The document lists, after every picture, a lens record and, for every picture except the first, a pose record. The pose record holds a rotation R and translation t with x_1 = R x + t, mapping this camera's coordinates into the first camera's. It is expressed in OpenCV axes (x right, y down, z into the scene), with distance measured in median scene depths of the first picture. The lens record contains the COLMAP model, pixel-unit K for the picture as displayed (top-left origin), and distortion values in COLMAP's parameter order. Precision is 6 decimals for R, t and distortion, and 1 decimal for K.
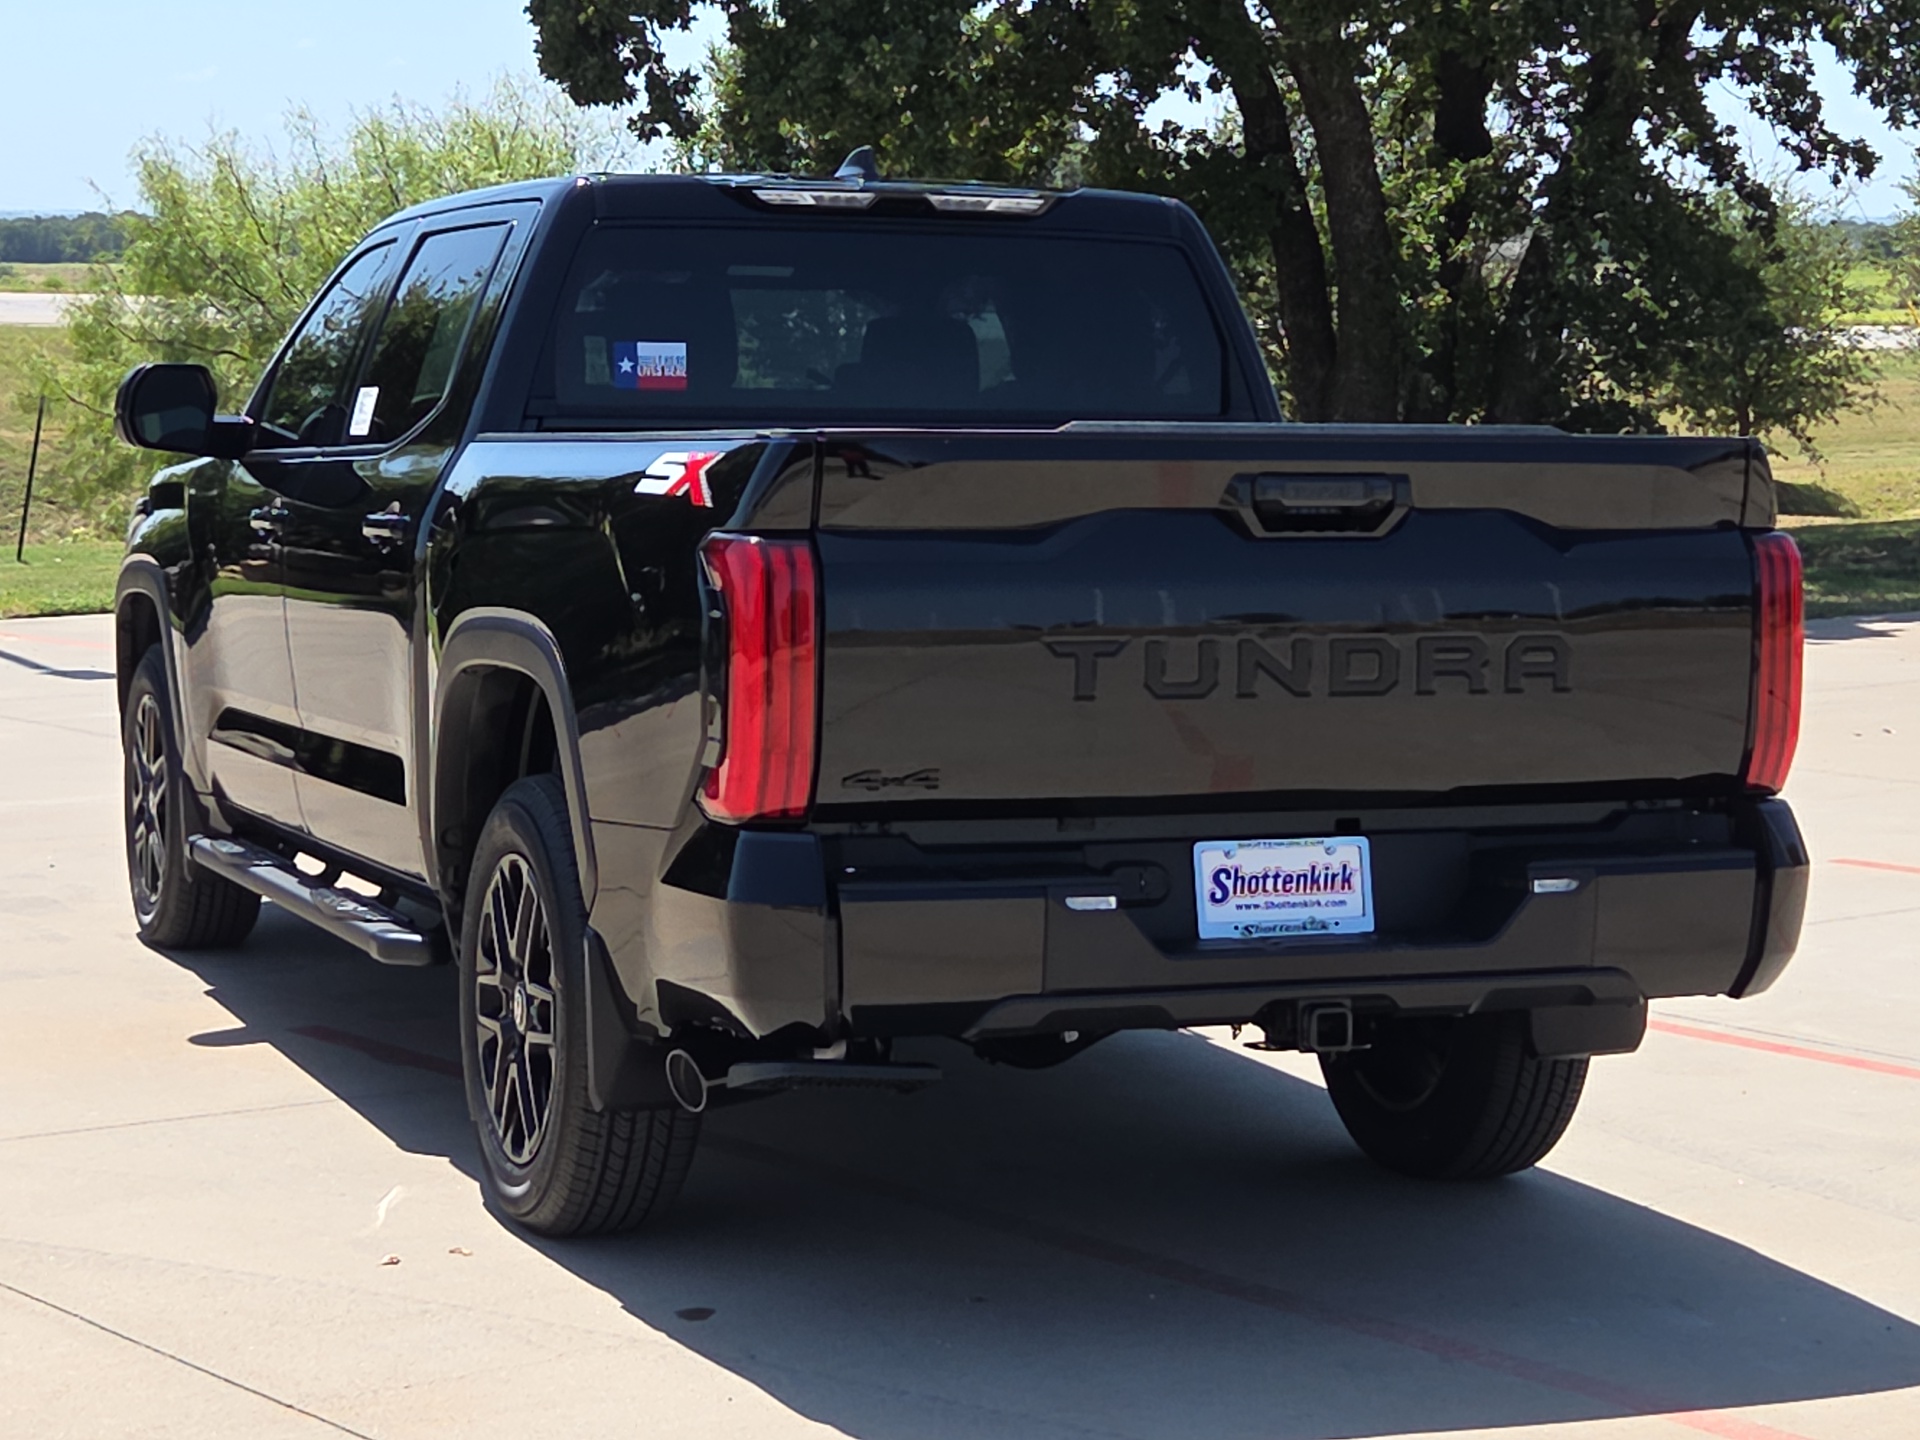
lens RADIAL K [[3944.9, 0, 959.8], [0, 3944.9, 718.7], [0, 0, 1]] dist [0.050147, 0.000000]
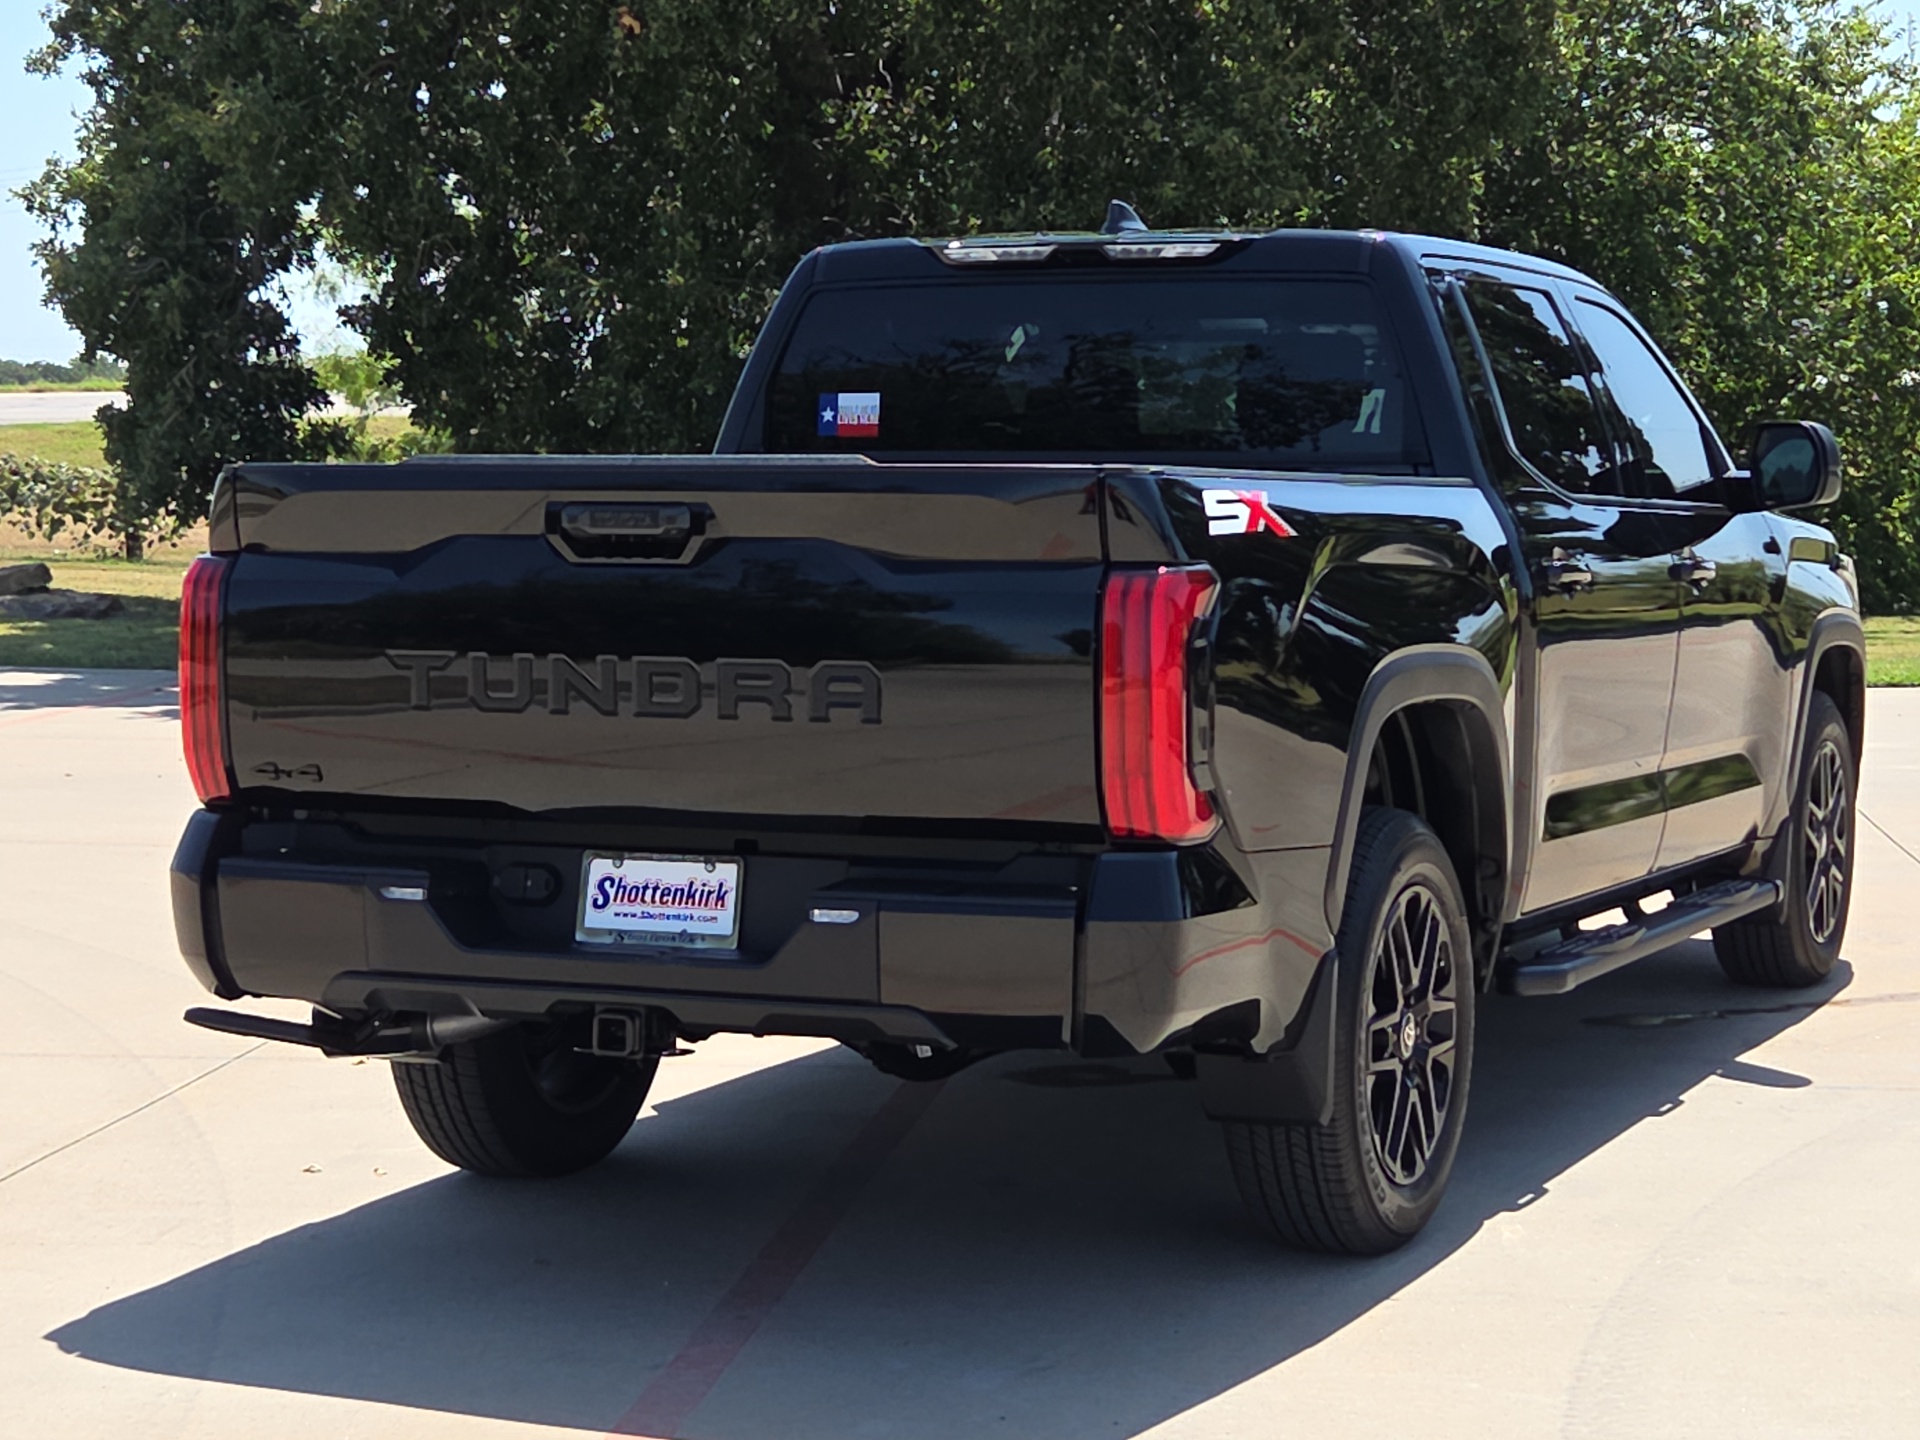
lens RADIAL K [[3777.9, 0, 963.2], [0, 3777.9, 718.8], [0, 0, 1]] dist [0.021217, 0.000000]
pose [[0.711466, 0.036348, -0.701779, 0.842004], [-0.048408, 0.998824, 0.002656, -0.011645], [0.701051, 0.032082, 0.712389, 0.342140]]
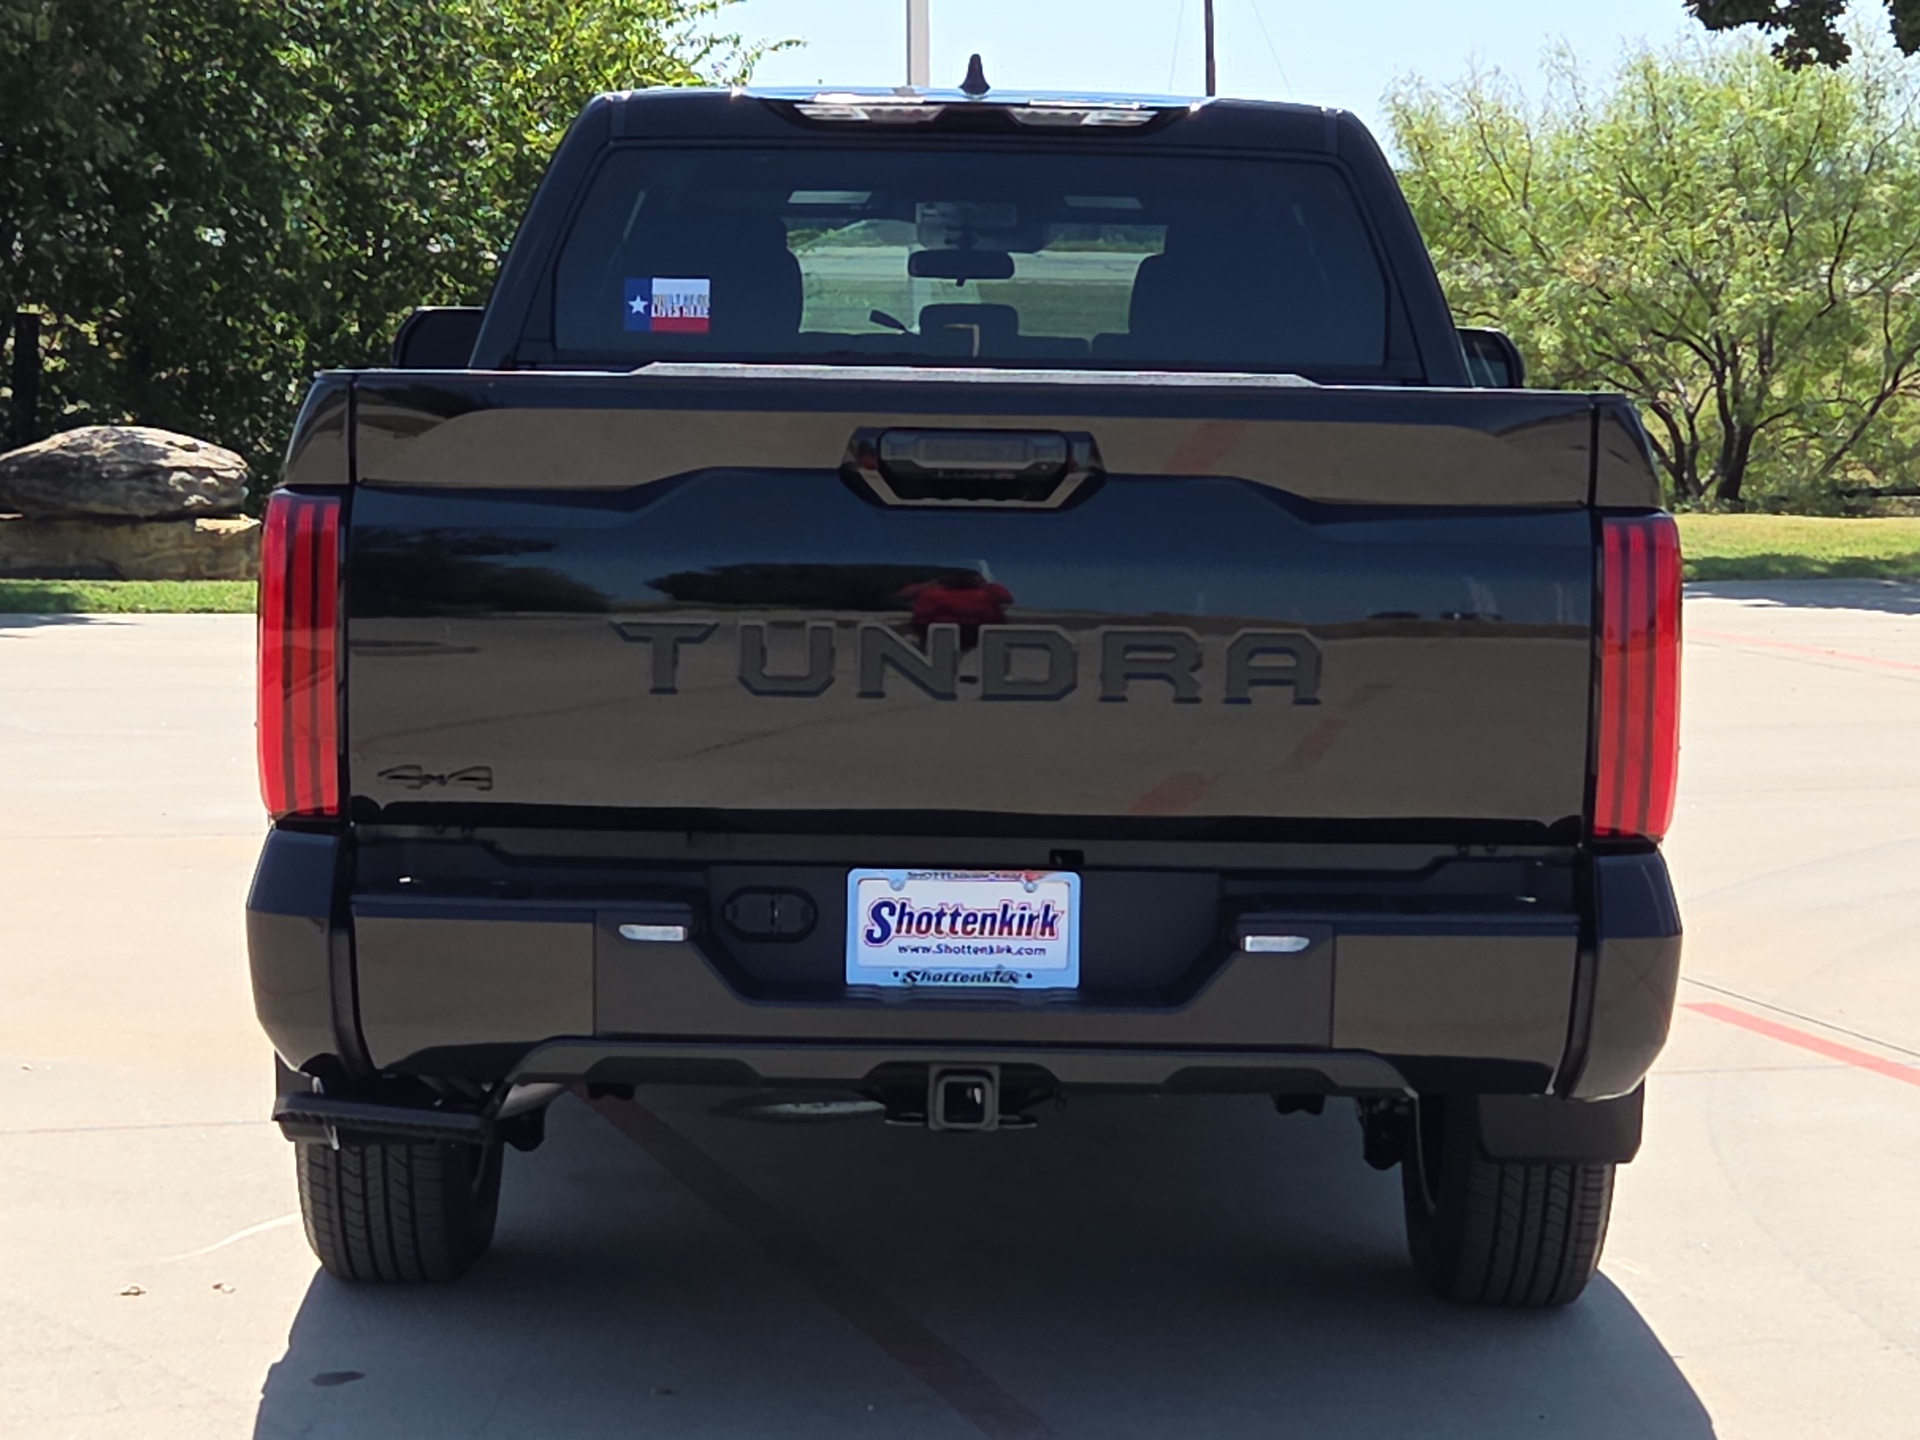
lens RADIAL K [[4338.8, 0, 955.3], [0, 4338.8, 724.6], [0, 0, 1]] dist [0.012452, 0.000000]
pose [[0.932835, 0.035861, -0.358515, 0.406811], [-0.035494, 0.999341, 0.007606, -0.006987], [0.358552, 0.005630, 0.933493, 0.148040]]
